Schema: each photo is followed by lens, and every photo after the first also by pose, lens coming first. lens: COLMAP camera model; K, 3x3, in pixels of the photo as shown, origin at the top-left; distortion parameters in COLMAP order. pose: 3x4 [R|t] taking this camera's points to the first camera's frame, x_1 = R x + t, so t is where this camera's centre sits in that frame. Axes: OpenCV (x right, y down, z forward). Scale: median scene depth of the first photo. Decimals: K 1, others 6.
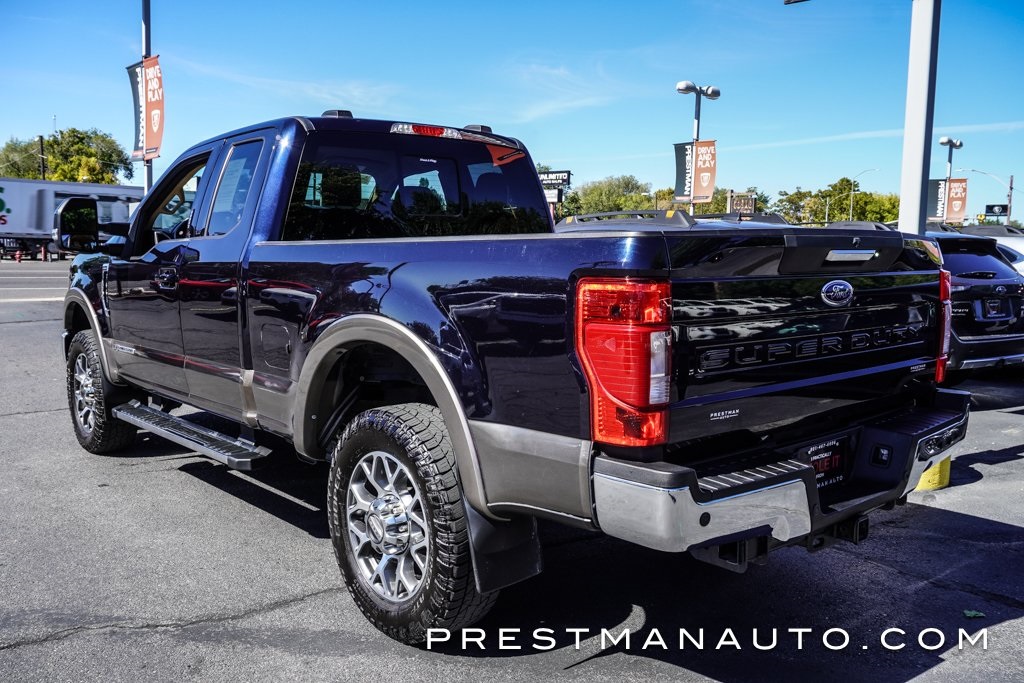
lens RADIAL K [[883.9, 0, 512.0], [0, 883.9, 341.5], [0, 0, 1]] dist [-0.041830, 0.001828]
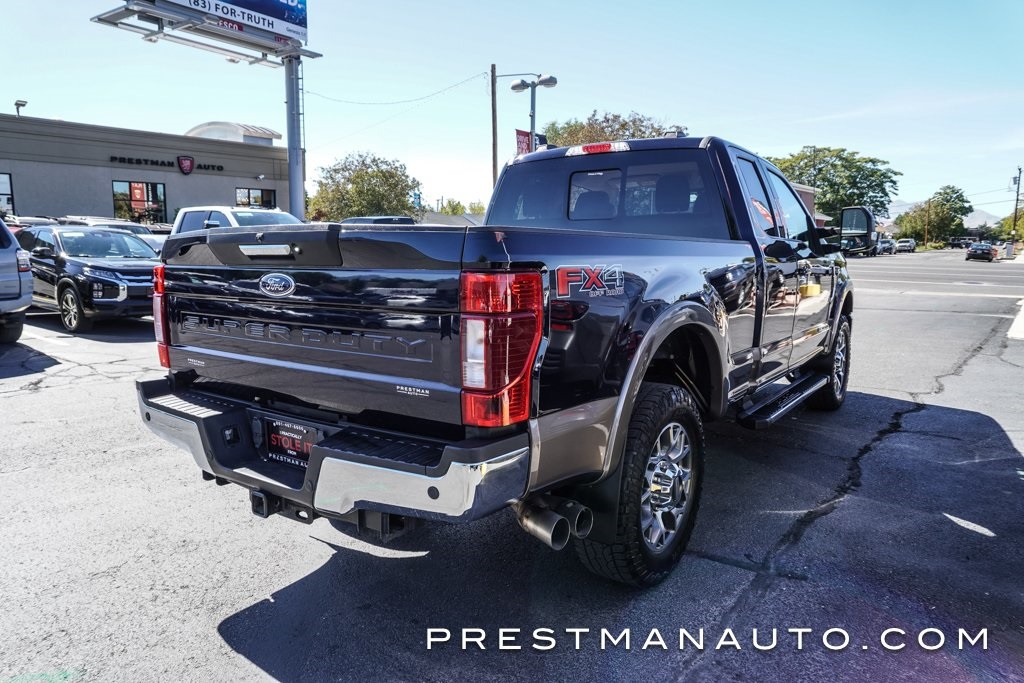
lens RADIAL K [[679.3, 0, 512.0], [0, 679.3, 341.5], [0, 0, 1]] dist [-0.047741, 0.037077]
pose [[0.233841, 0.124641, -0.964253, 0.803978], [-0.101120, 0.989488, 0.103380, -0.065705], [0.967002, 0.073331, 0.243987, 0.700202]]
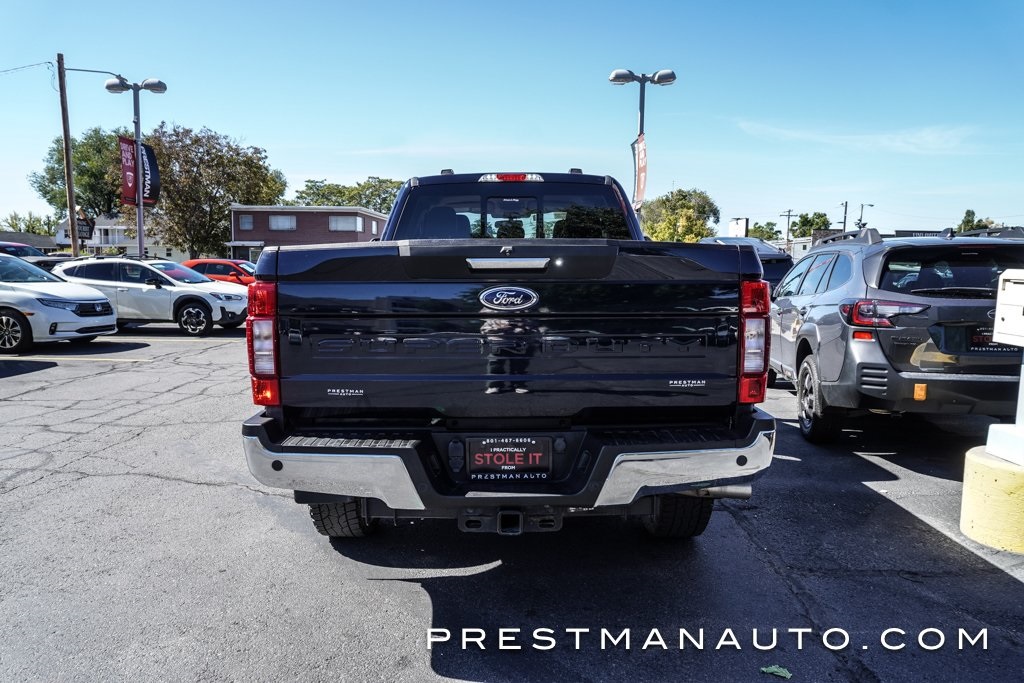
lens RADIAL K [[679.3, 0, 512.0], [0, 679.3, 341.5], [0, 0, 1]] dist [-0.047741, 0.037077]
pose [[0.754405, 0.058773, -0.653773, 0.592802], [-0.063471, 0.997848, 0.016463, -0.010930], [0.653333, 0.029076, 0.756512, 0.244877]]
